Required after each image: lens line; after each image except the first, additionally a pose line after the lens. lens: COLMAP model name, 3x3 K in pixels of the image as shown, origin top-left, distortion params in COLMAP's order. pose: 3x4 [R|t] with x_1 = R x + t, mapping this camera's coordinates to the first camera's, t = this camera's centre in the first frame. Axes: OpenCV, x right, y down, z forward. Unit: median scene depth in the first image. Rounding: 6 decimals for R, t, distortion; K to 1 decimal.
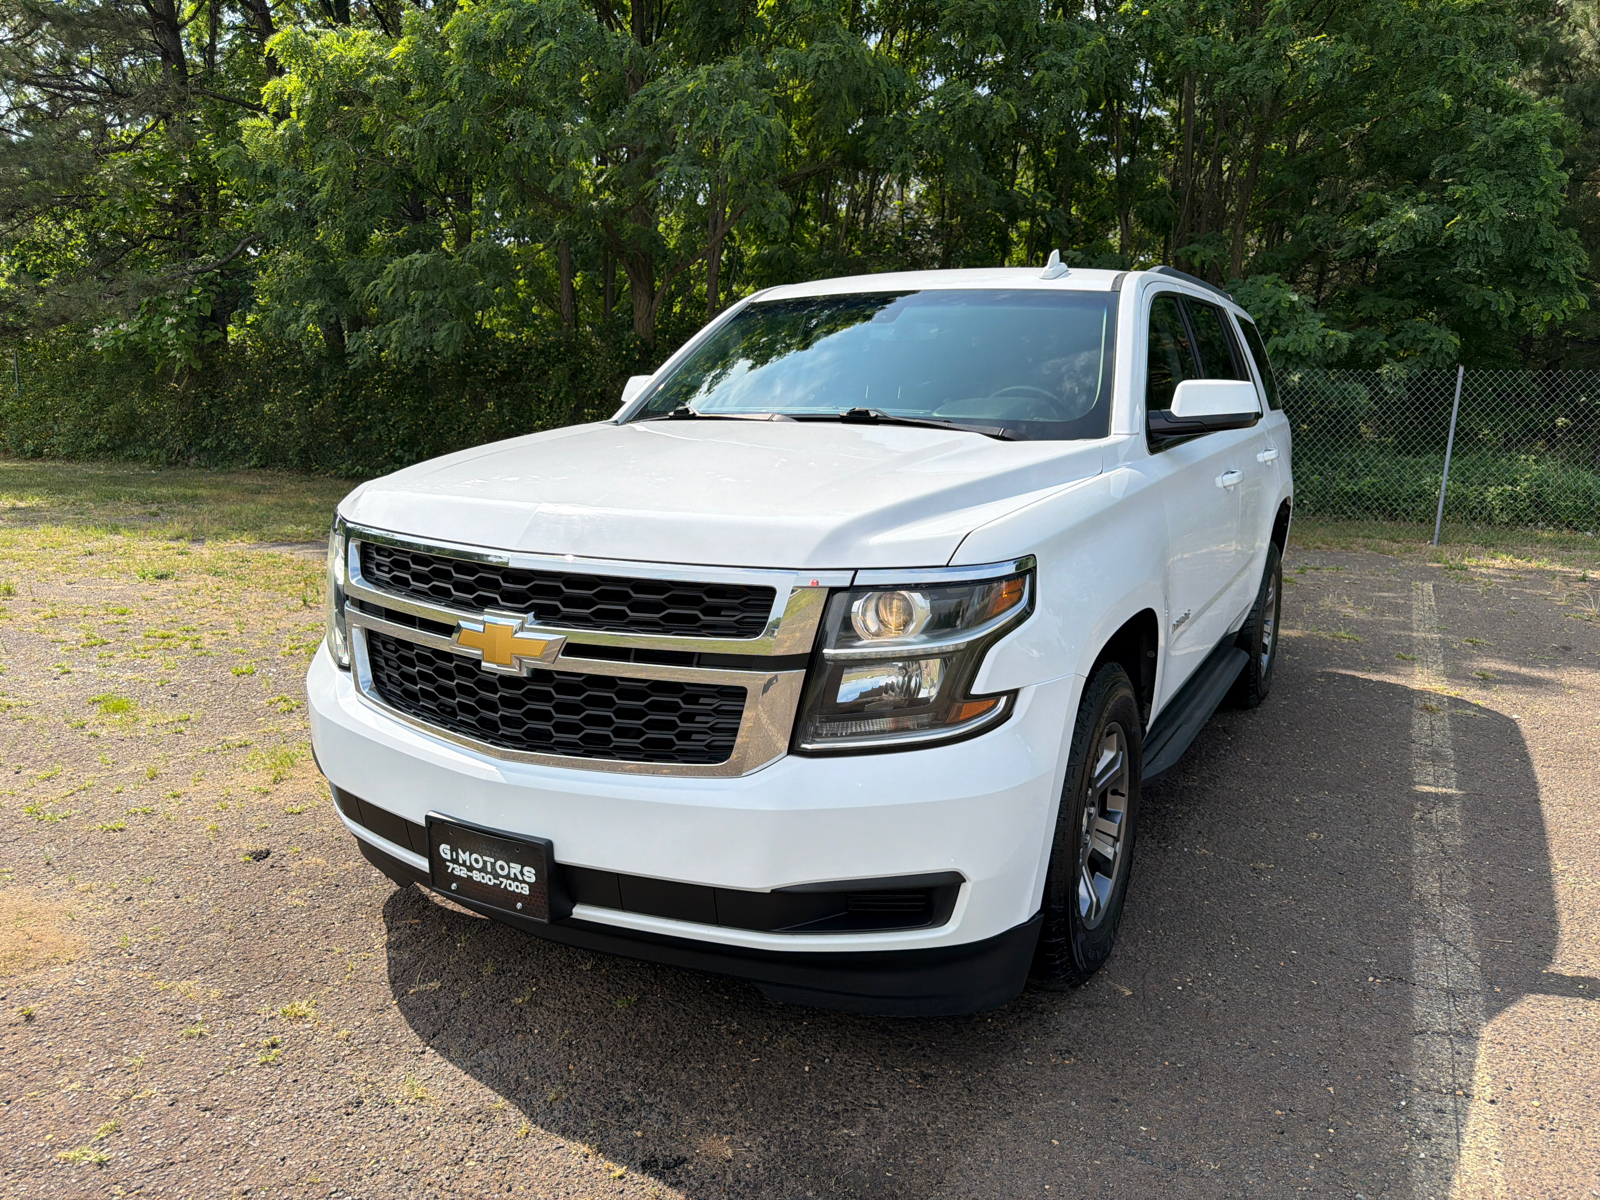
lens RADIAL K [[1150.2, 0, 798.4], [0, 1150.2, 597.1], [0, 0, 1]] dist [0.030484, -0.042052]
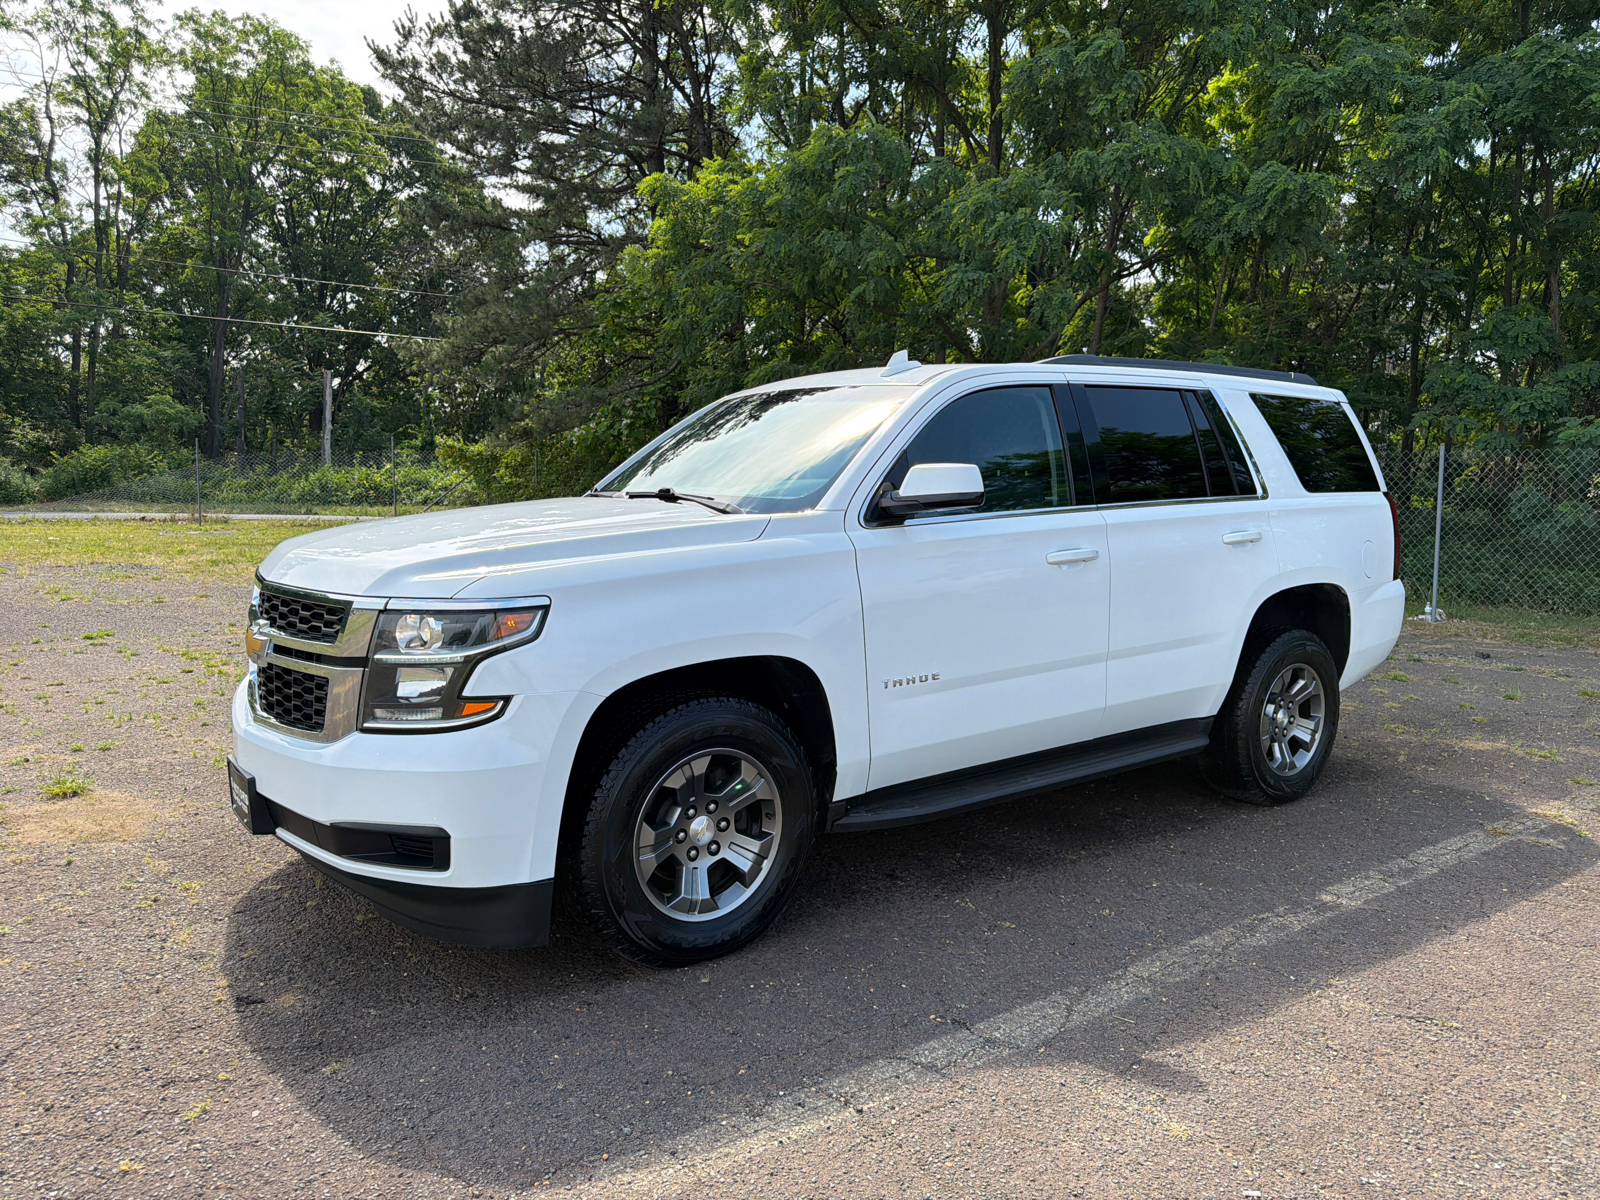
lens RADIAL K [[1136.3, 0, 802.5], [0, 1136.3, 601.4], [0, 0, 1]] dist [0.026151, -0.001666]
pose [[0.908935, 0.040935, -0.414923, 0.974188], [-0.070346, 0.995958, -0.055844, 0.020493], [0.410960, 0.079946, 0.908141, -0.043849]]
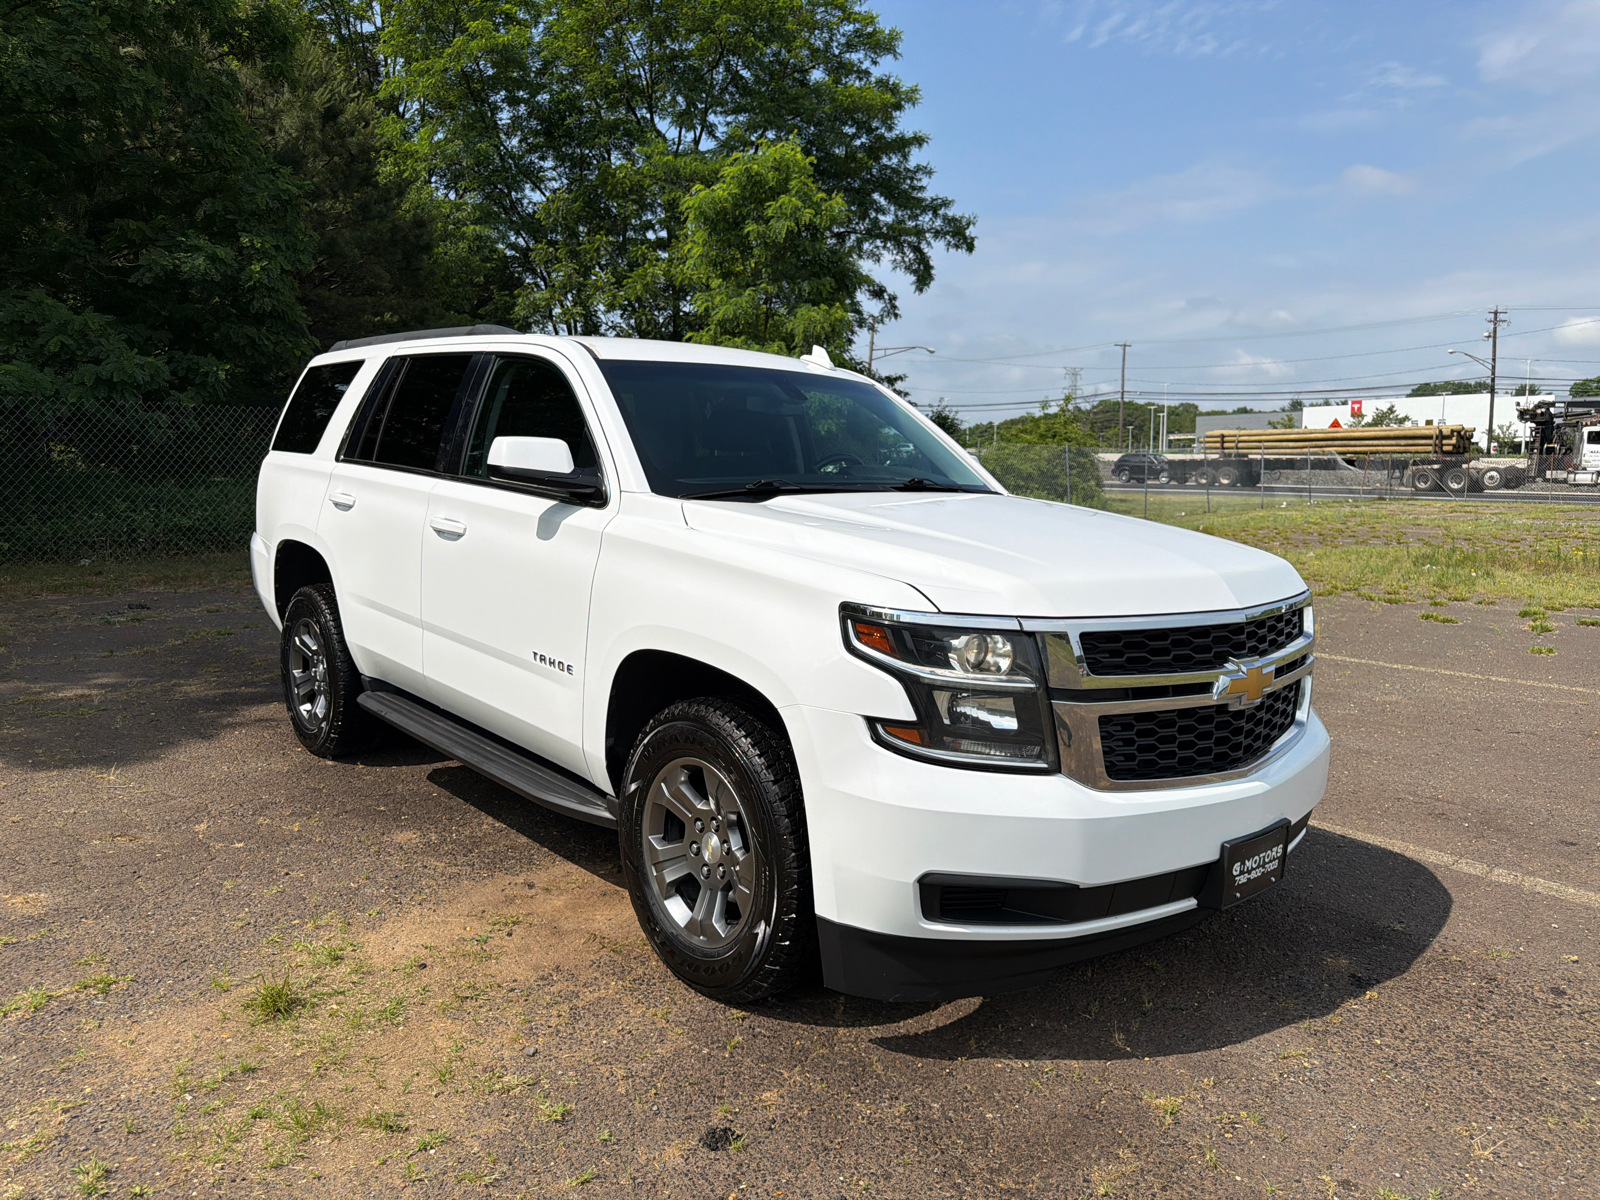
lens RADIAL K [[1144.8, 0, 792.3], [0, 1144.8, 603.6], [0, 0, 1]] dist [0.071820, -0.082469]
pose [[0.348062, -0.128856, 0.928573, -1.561585], [0.141683, 0.986361, 0.083767, -0.217627], [-0.926703, 0.102407, 0.361572, 0.979605]]
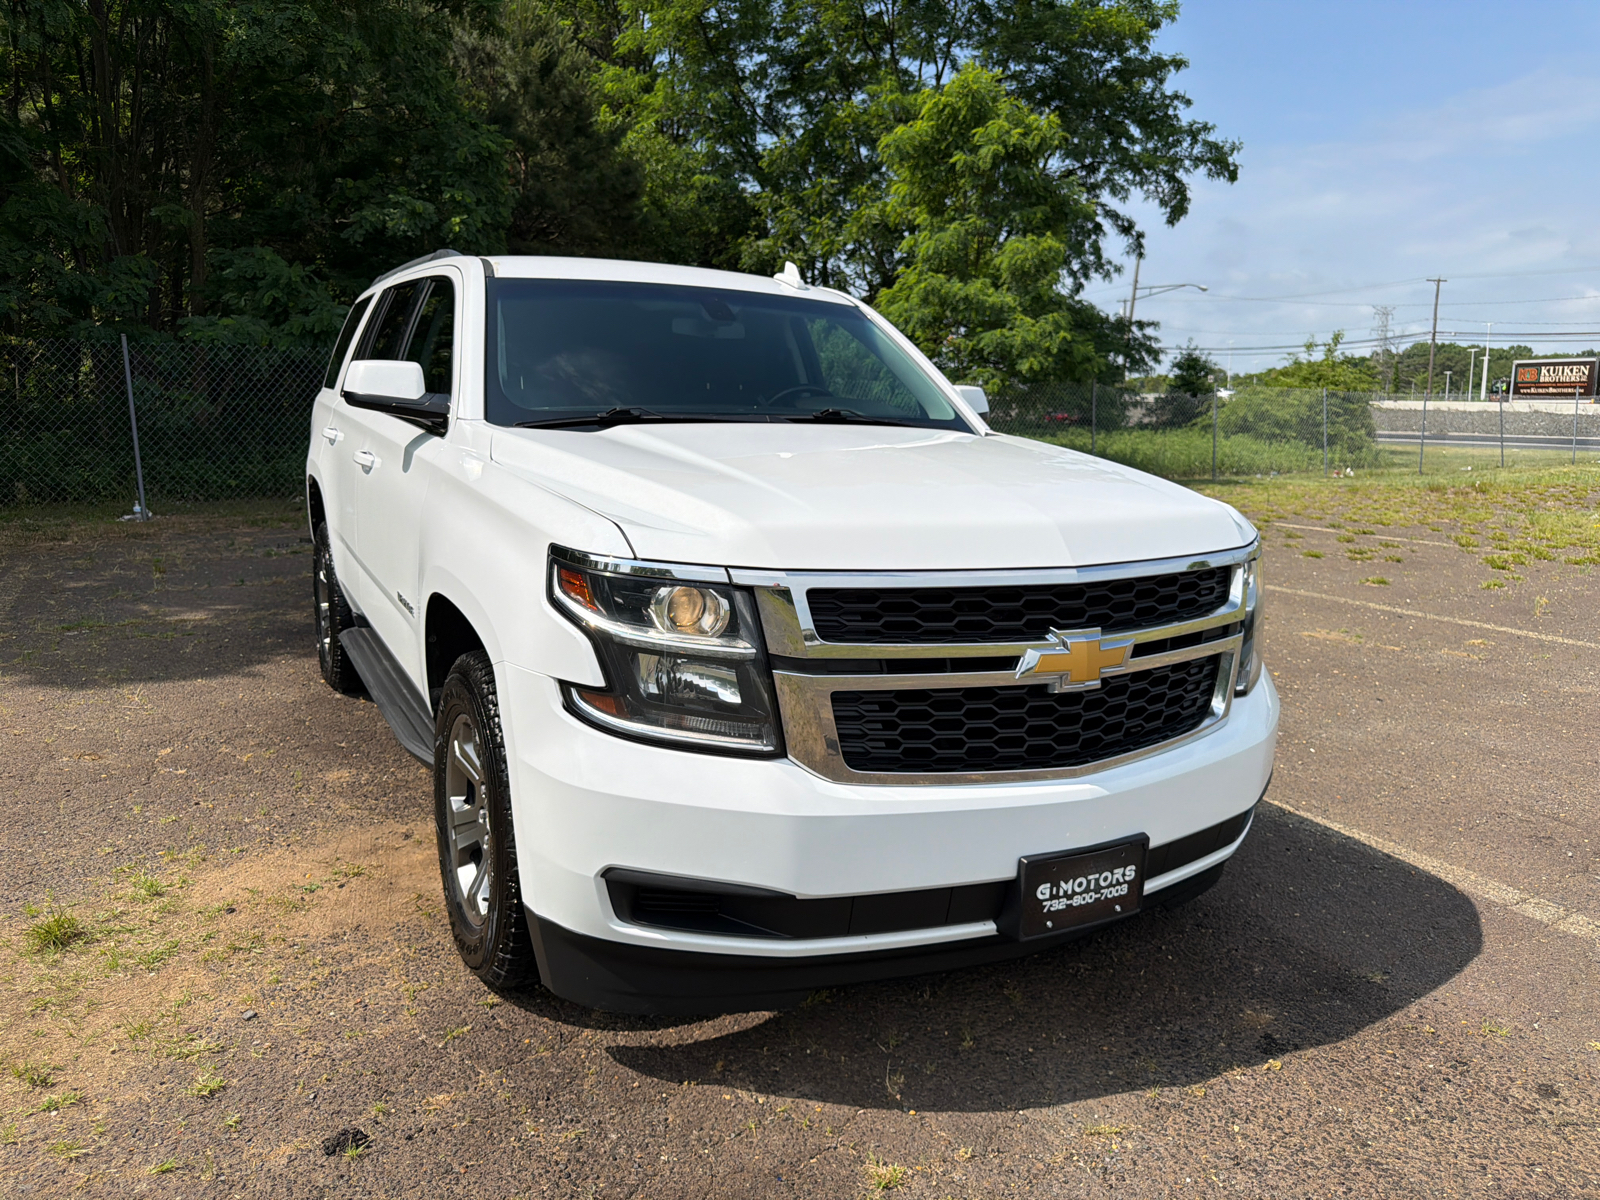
lens RADIAL K [[1150.2, 0, 798.4], [0, 1150.2, 597.1], [0, 0, 1]] dist [0.030484, -0.042052]
pose [[0.548380, -0.146788, 0.823245, -1.180377], [0.128782, 0.987553, 0.090301, -0.132897], [-0.826253, 0.056500, 0.560458, 0.630749]]
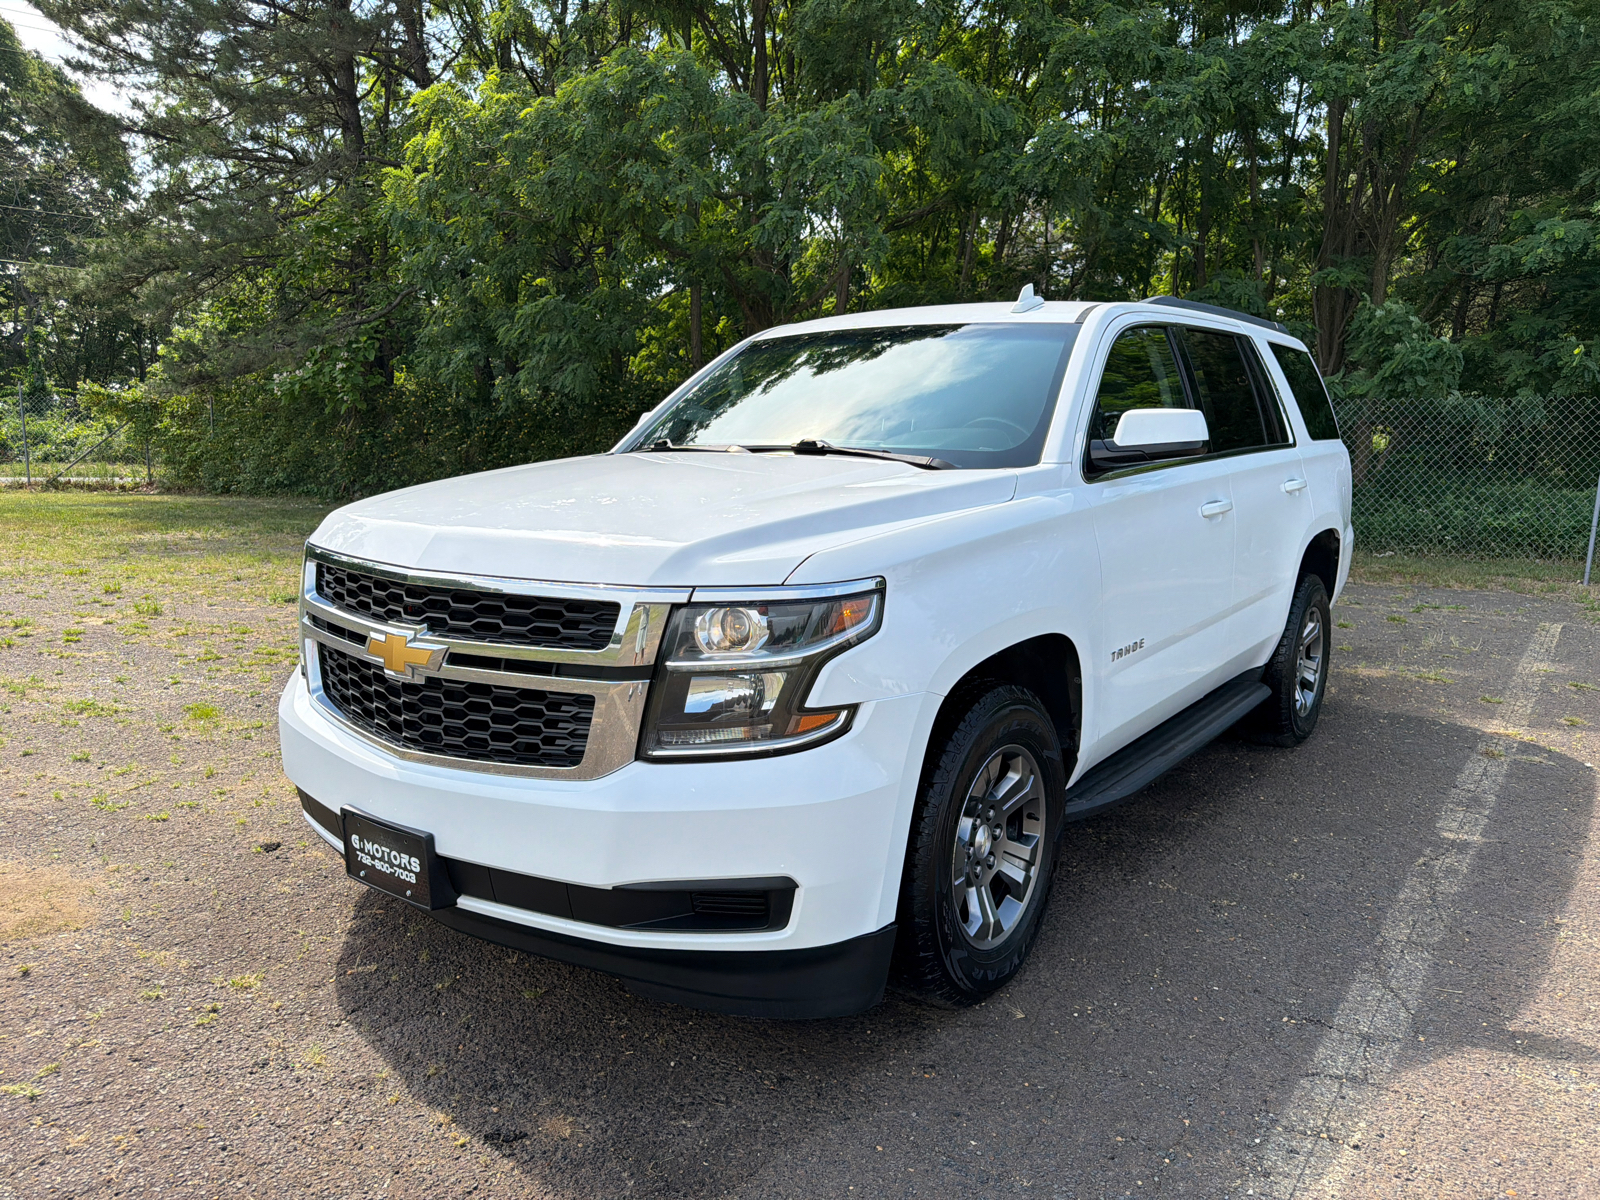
lens RADIAL K [[1150.2, 0, 798.4], [0, 1150.2, 597.1], [0, 0, 1]] dist [0.030484, -0.042052]
pose [[0.989514, 0.011683, -0.143964, 0.271882], [-0.016151, 0.999422, -0.029902, 0.013965], [0.143532, 0.031914, 0.989131, -0.036655]]
